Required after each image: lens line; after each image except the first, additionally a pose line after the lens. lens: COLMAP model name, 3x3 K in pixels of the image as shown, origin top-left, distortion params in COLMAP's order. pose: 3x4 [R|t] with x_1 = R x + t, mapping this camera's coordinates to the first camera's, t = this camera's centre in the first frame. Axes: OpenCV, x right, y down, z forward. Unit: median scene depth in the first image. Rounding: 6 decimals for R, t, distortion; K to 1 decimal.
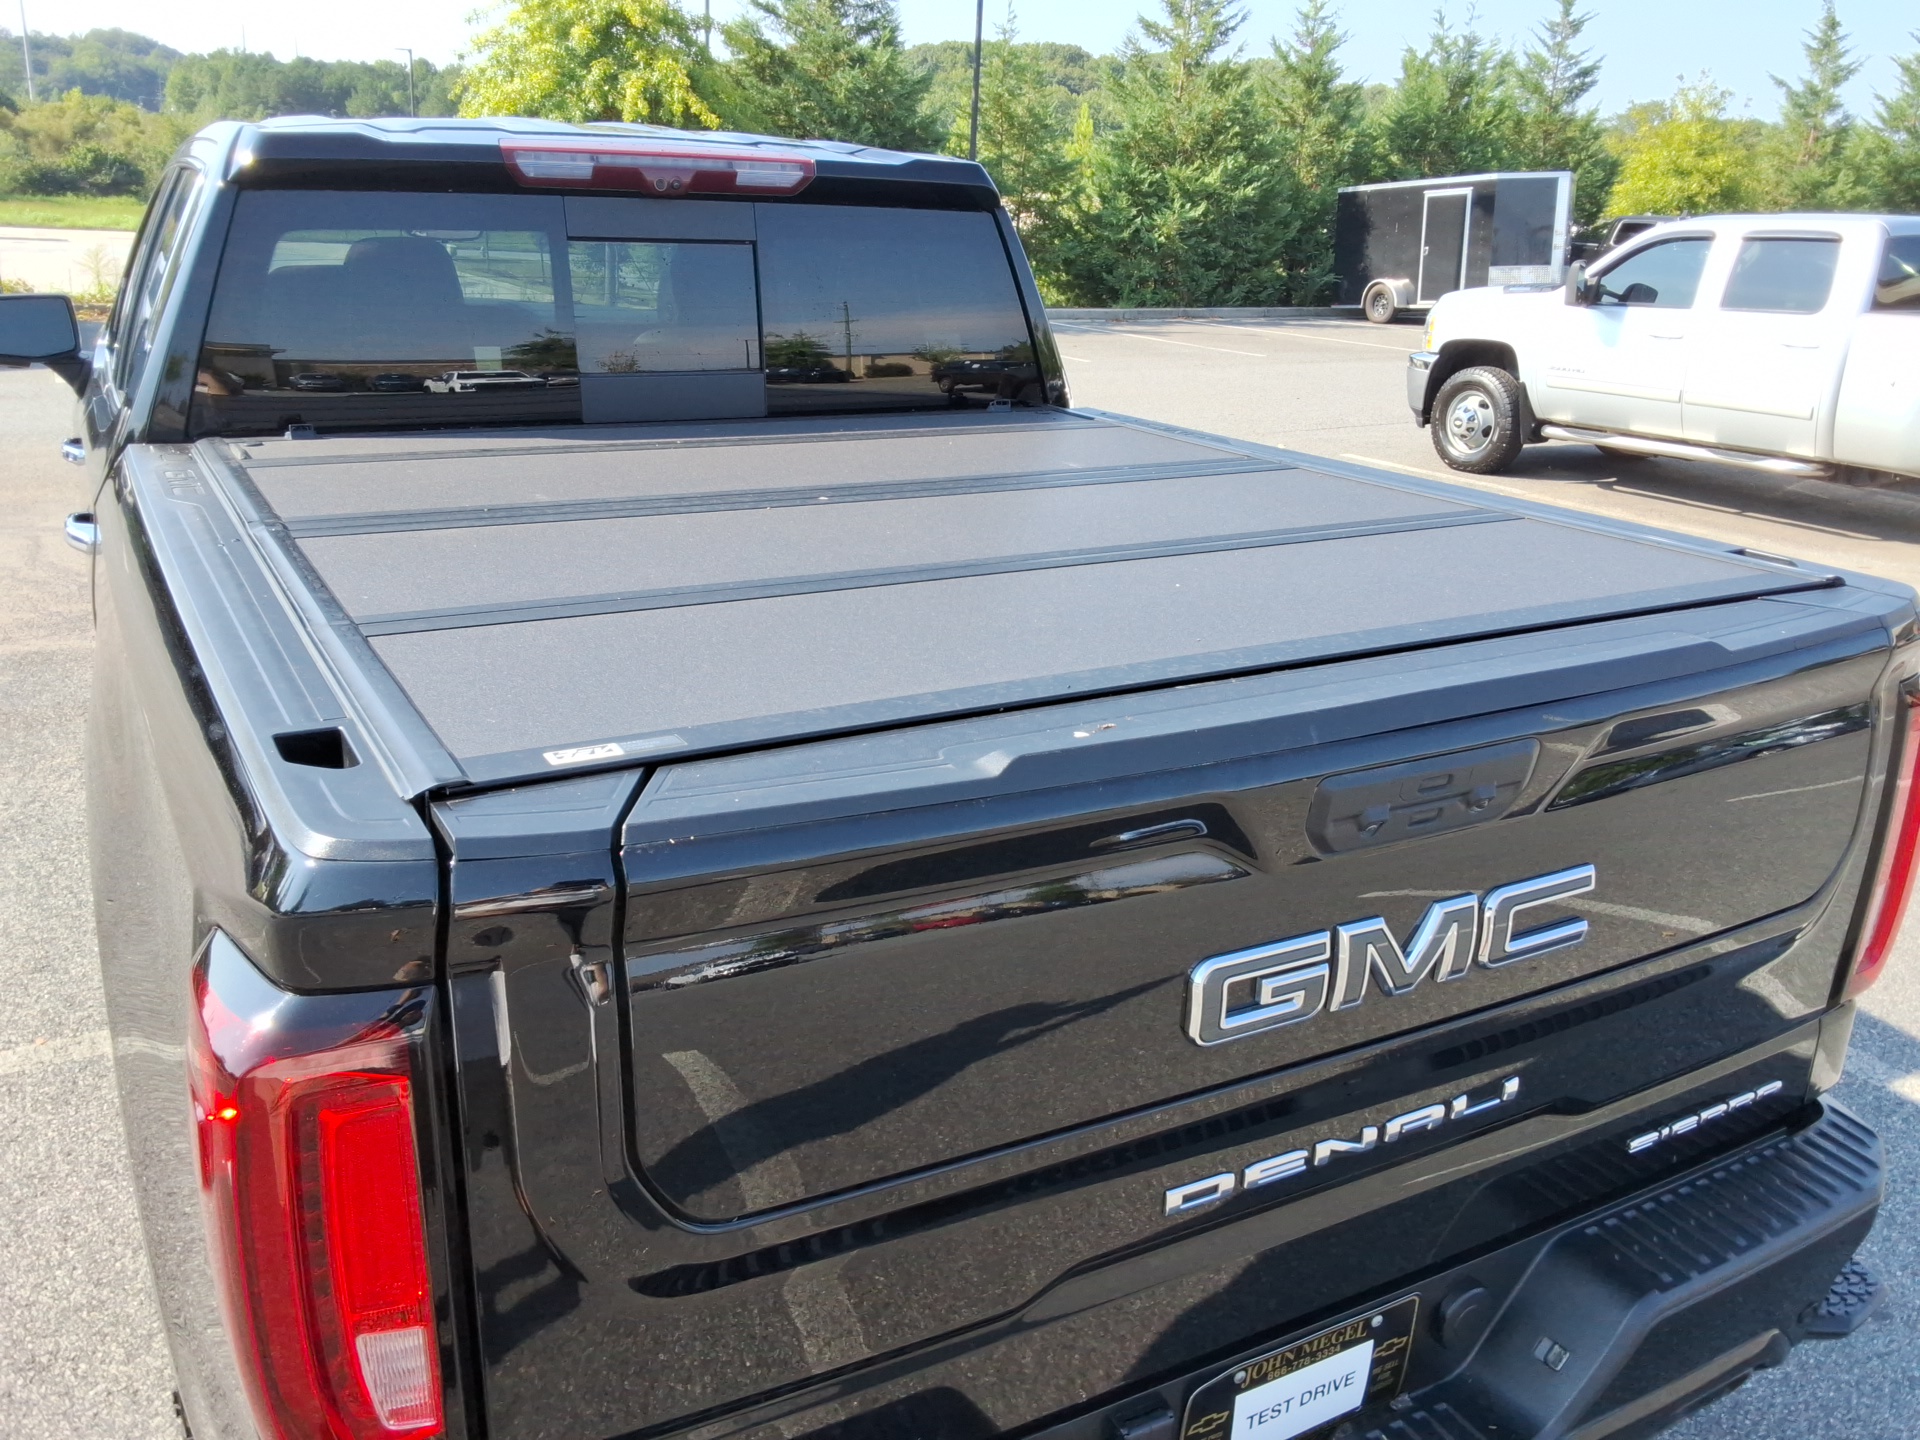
lens RADIAL K [[1542.3, 0, 968.9], [0, 1542.3, 698.5], [0, 0, 1]] dist [0.105337, -0.166923]
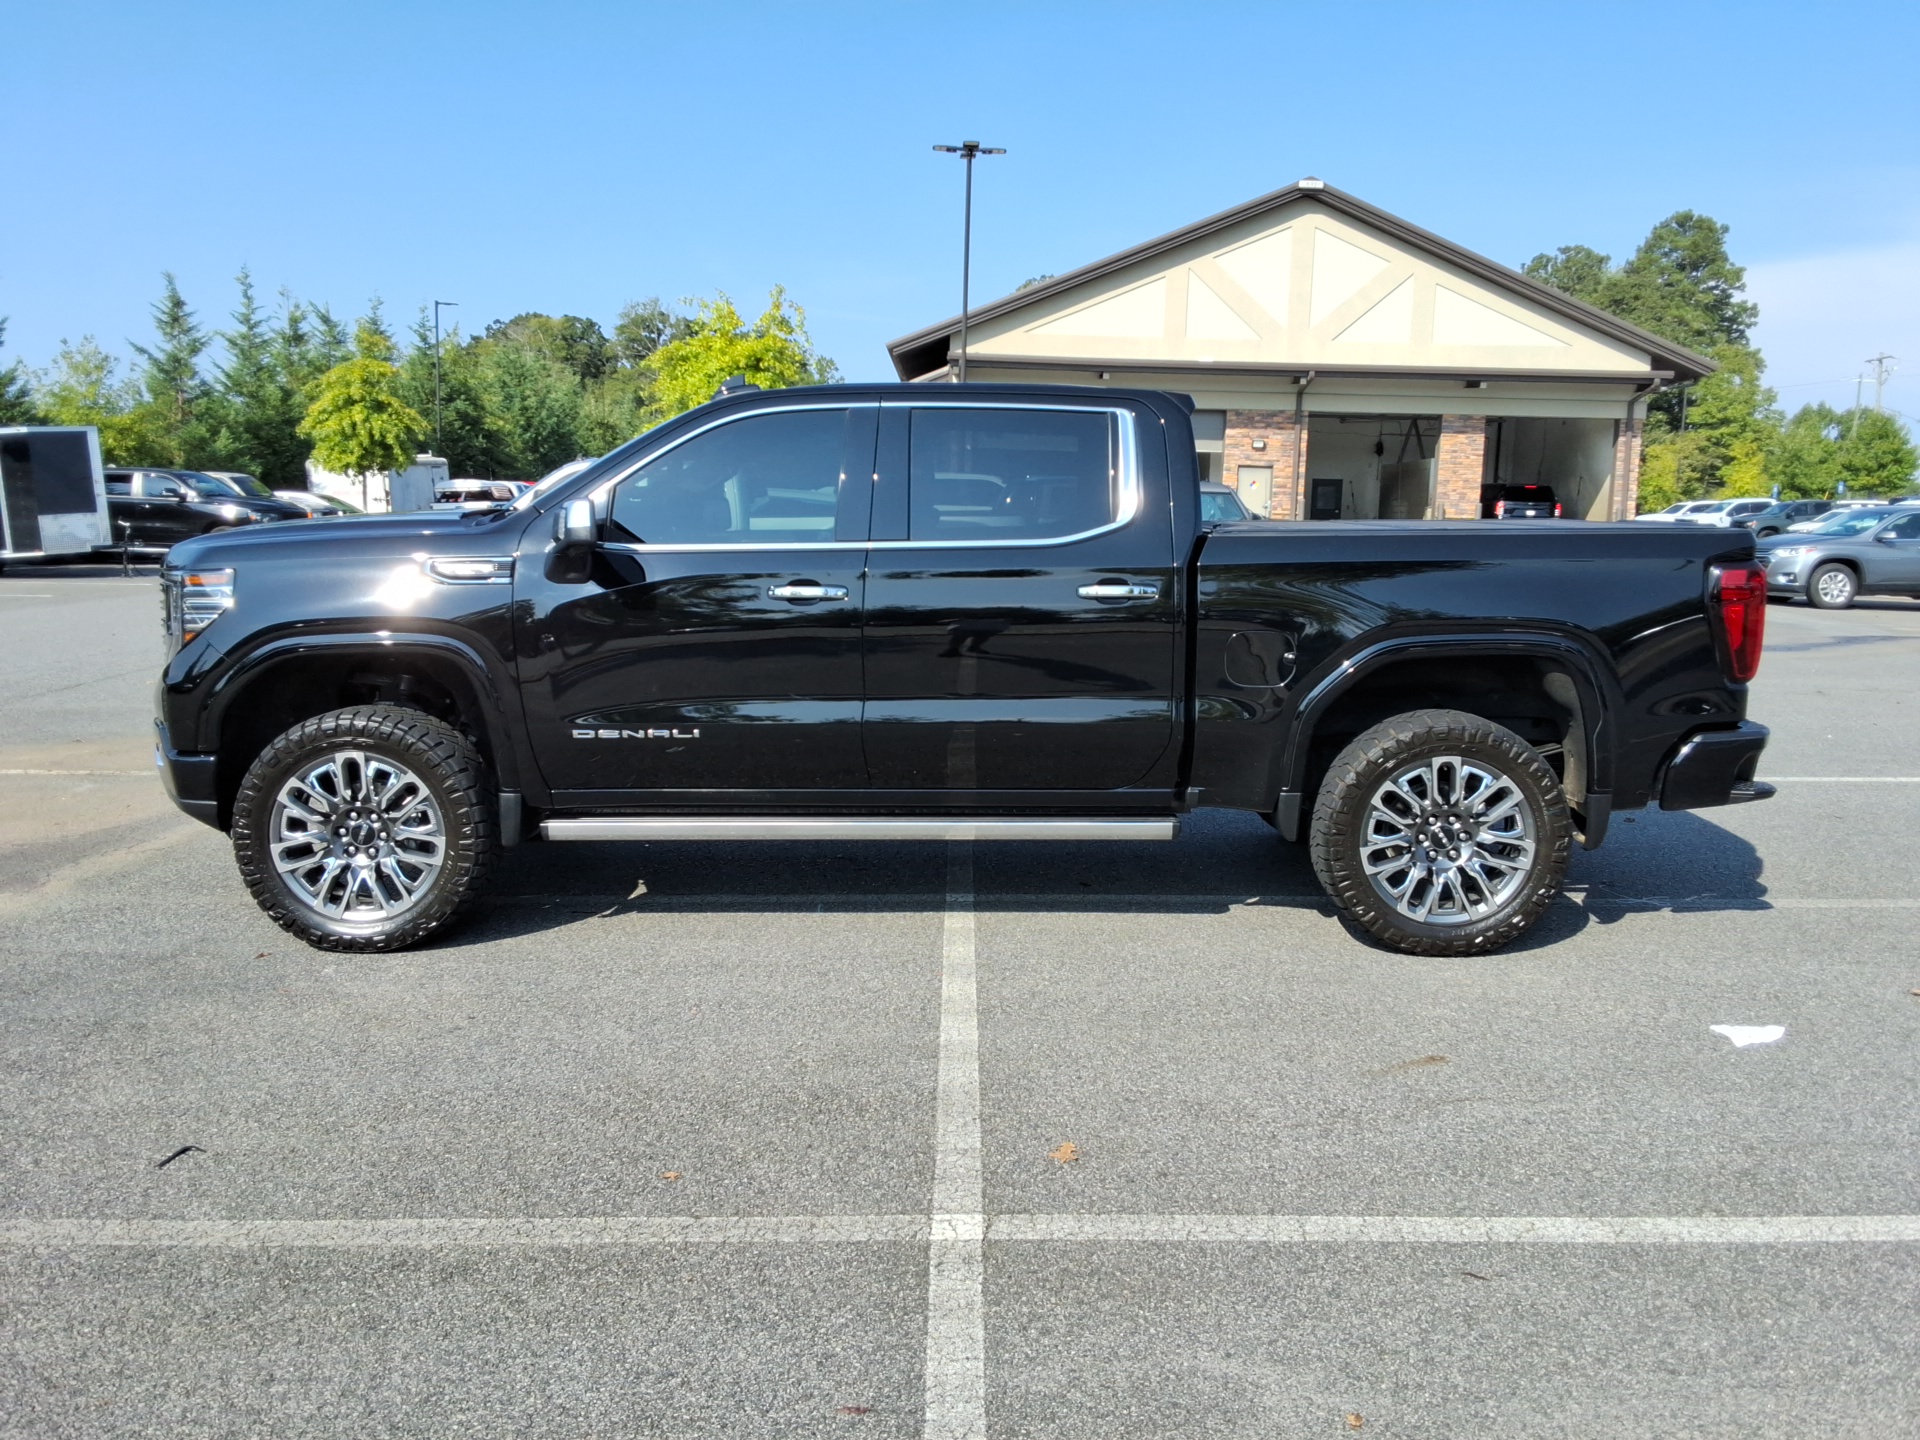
lens RADIAL K [[1542.3, 0, 975.2], [0, 1542.3, 690.5], [0, 0, 1]] dist [0.105337, -0.166923]
pose [[0.495203, -0.131262, 0.858804, -0.223070], [0.267412, 0.963557, -0.006922, -0.002745], [-0.826598, 0.233083, 0.512258, 0.021207]]
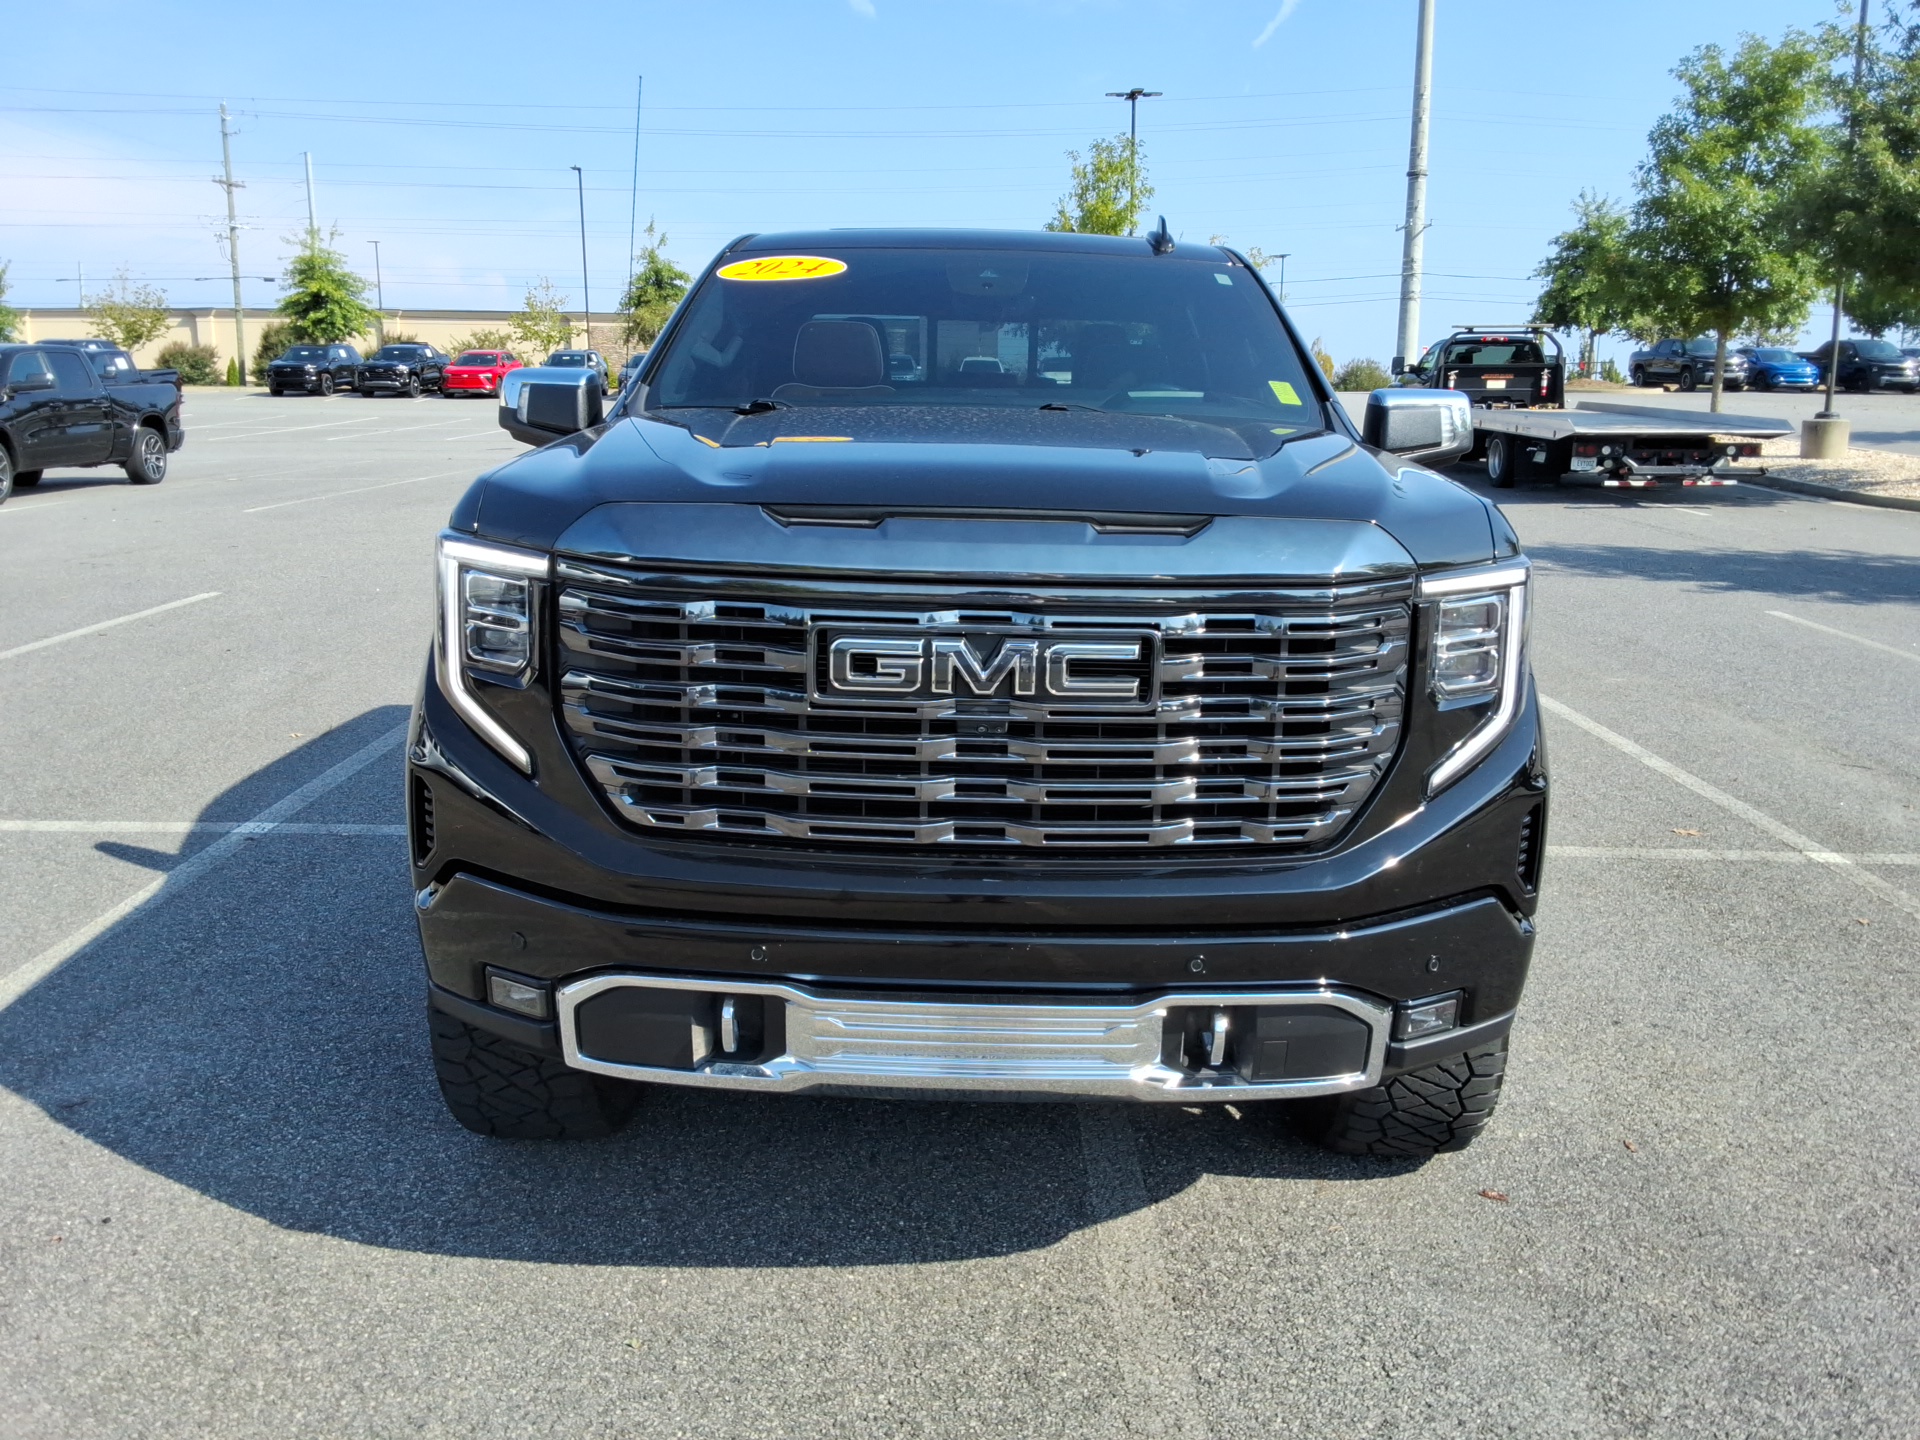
lens RADIAL K [[1542.3, 0, 936.1], [0, 1542.3, 692.3], [0, 0, 1]] dist [0.105337, -0.166923]
pose [[-0.863640, -0.142480, 0.483556, -0.122143], [0.109583, 0.883228, 0.455960, -0.081166], [-0.492055, 0.446775, -0.747177, 0.280796]]
